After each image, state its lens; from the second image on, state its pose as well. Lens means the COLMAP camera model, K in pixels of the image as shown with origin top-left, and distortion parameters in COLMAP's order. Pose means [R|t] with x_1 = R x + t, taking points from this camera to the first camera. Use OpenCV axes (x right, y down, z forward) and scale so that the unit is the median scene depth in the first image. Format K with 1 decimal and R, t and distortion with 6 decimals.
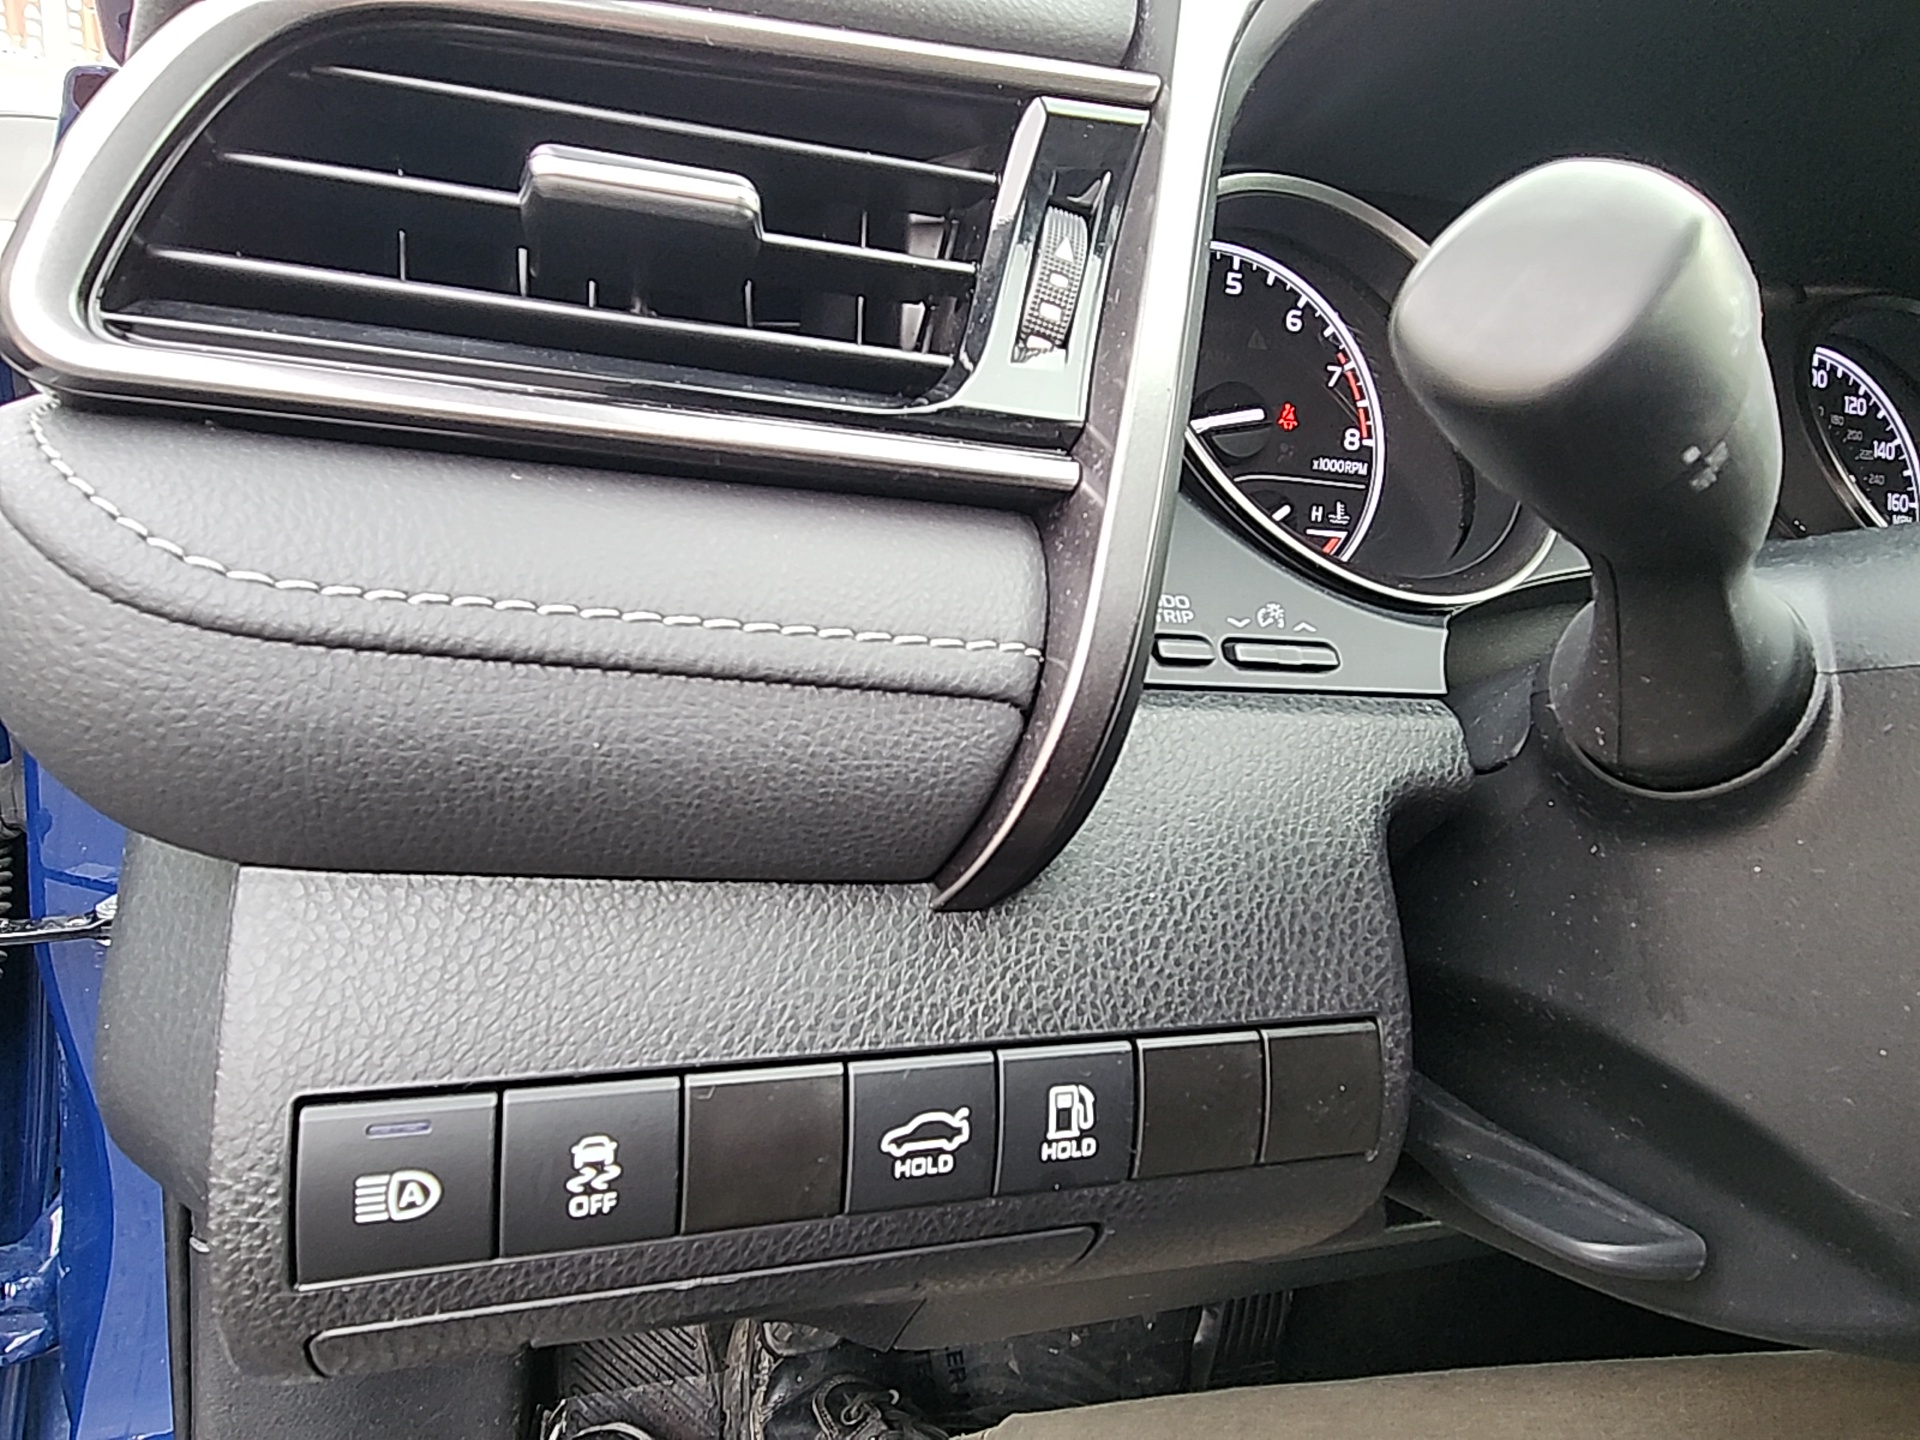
lens RADIAL K [[1171.0, 0, 969.8], [0, 1171.0, 714.8], [0, 0, 1]] dist [0.003154, -0.003054]
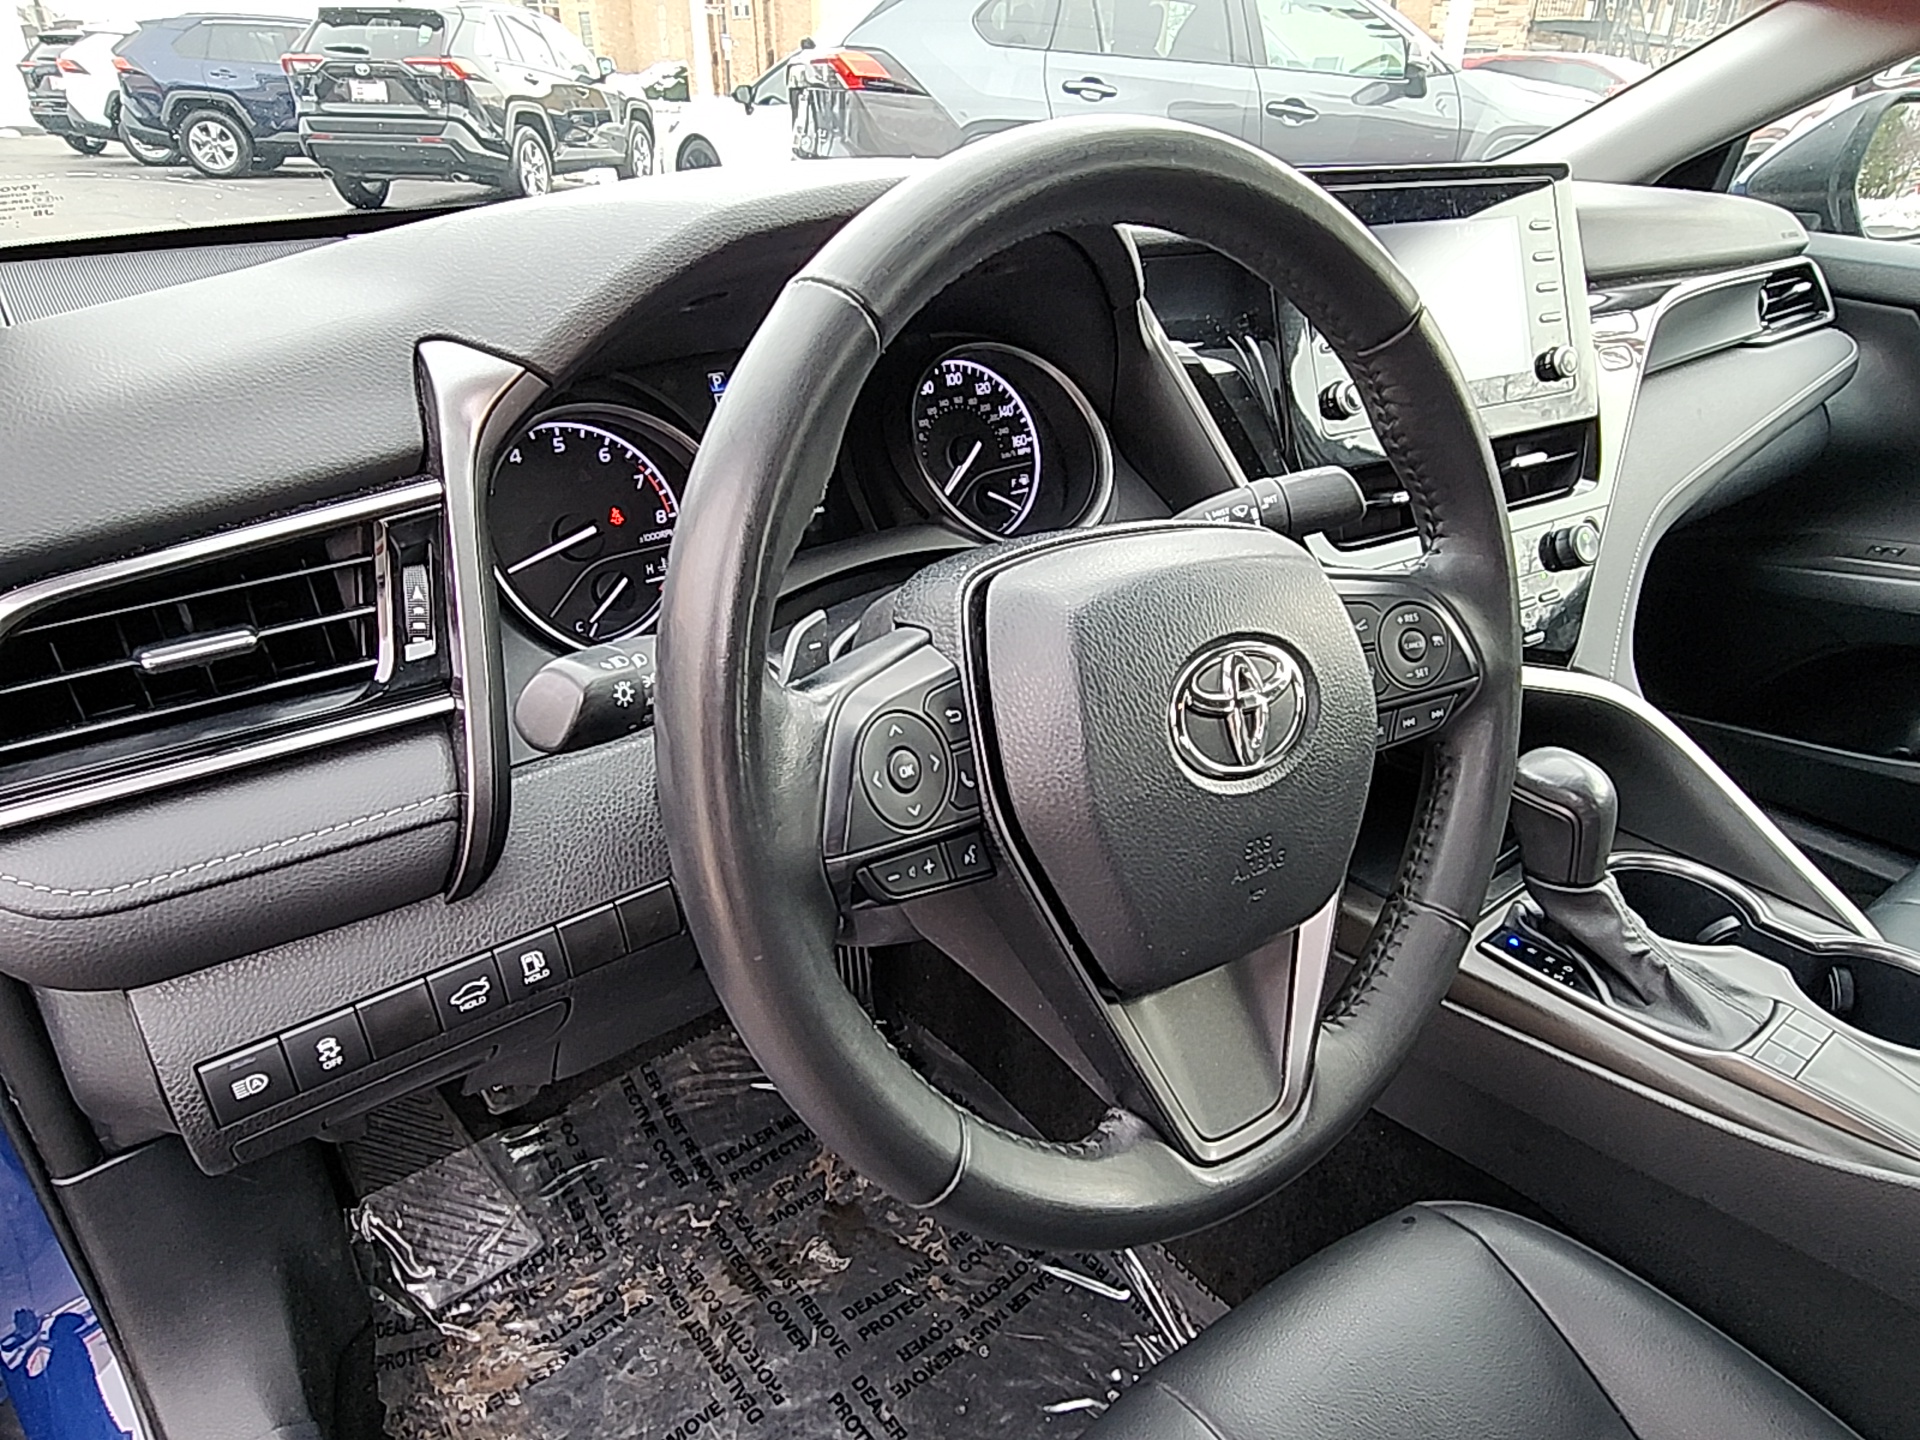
lens RADIAL K [[1171.0, 0, 963.3], [0, 1171.0, 724.1], [0, 0, 1]] dist [0.003154, -0.003054]
pose [[0.932429, -0.265793, 0.244805, 0.308880], [0.200954, 0.944460, 0.260025, -0.389149], [-0.300321, -0.193261, 0.934054, -0.964823]]
